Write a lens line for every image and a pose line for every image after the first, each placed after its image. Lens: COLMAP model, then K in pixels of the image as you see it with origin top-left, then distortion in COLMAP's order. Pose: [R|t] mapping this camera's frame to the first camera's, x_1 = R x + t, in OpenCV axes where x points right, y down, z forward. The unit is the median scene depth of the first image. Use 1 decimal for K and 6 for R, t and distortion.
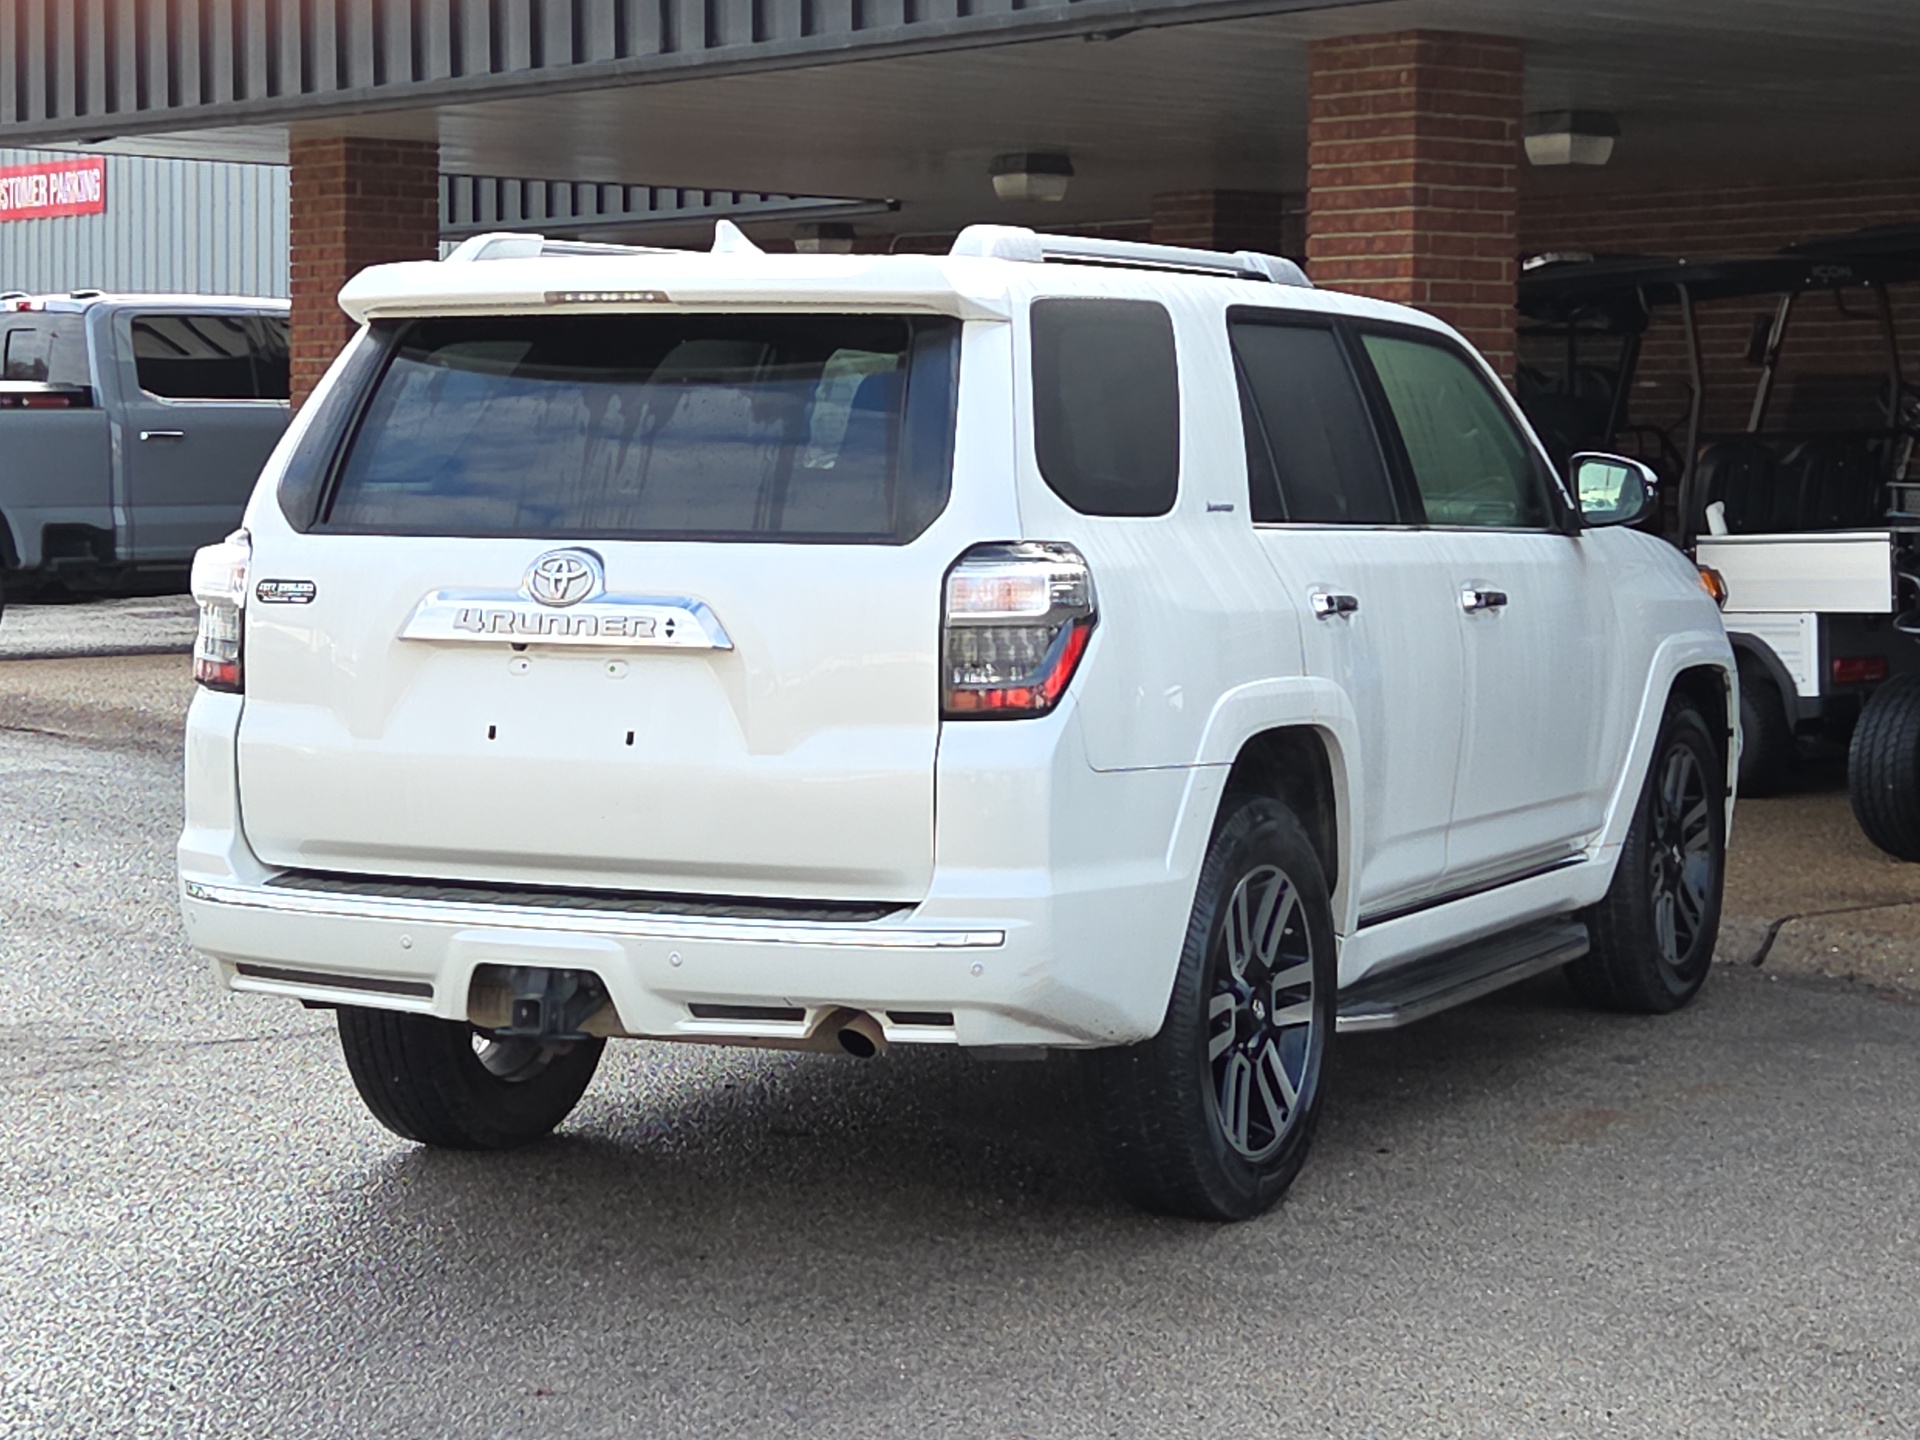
lens RADIAL K [[3497.0, 0, 960.6], [0, 3497.0, 714.3], [0, 0, 1]] dist [0.182355, 0.000000]
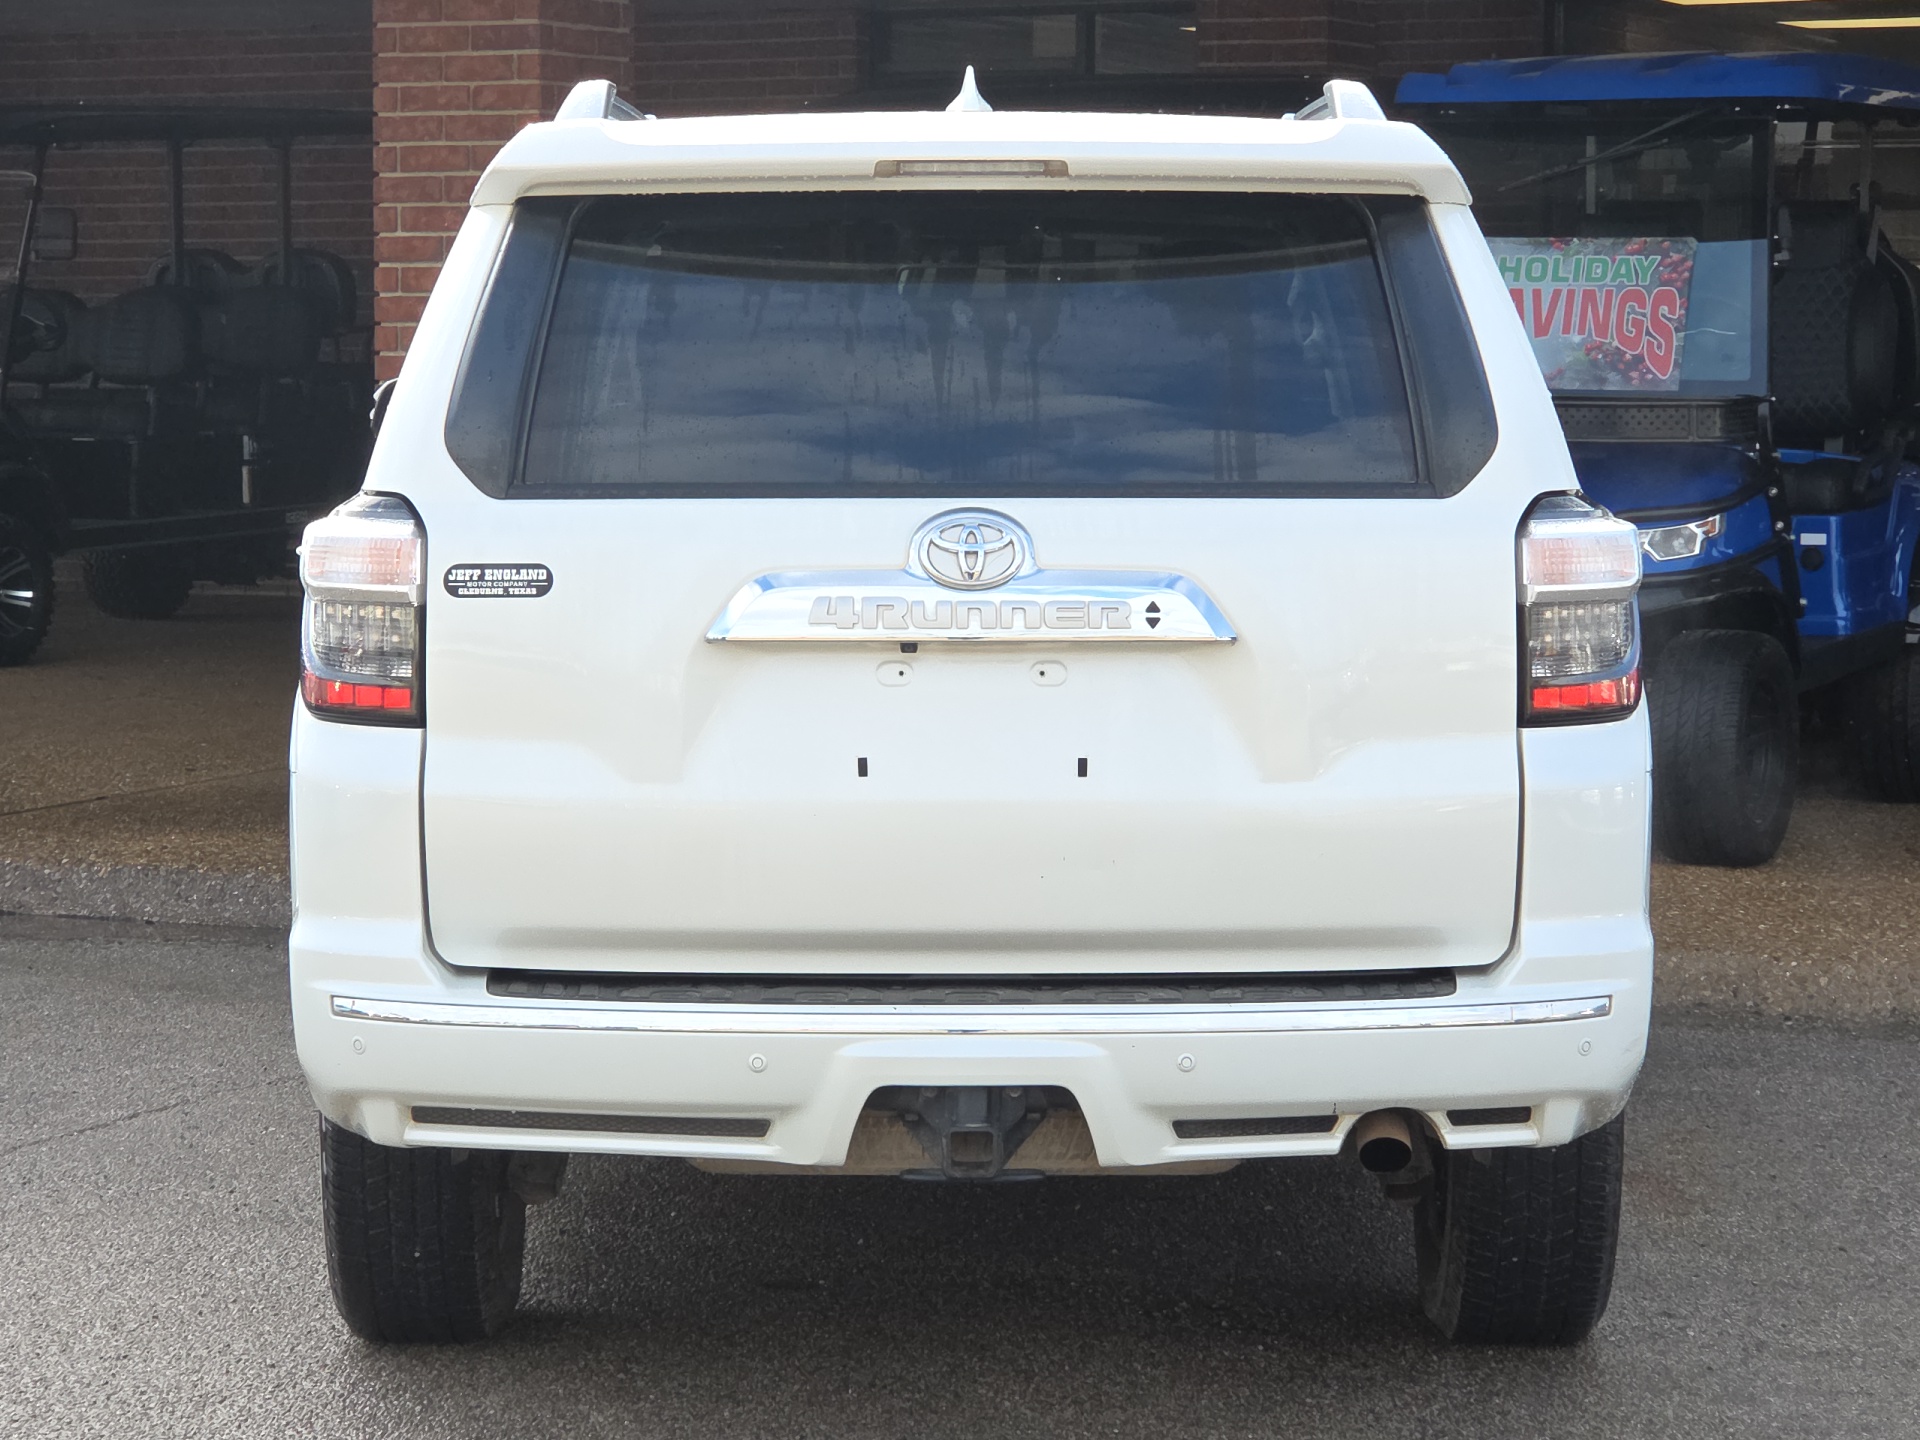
lens RADIAL K [[4534.7, 0, 960.3], [0, 4534.7, 721.1], [0, 0, 1]] dist [-0.356766, 0.000000]
pose [[0.922179, -0.037833, 0.384908, -0.454261], [0.035224, 0.999284, 0.013831, -0.015827], [-0.385155, 0.000803, 0.922851, 0.125594]]
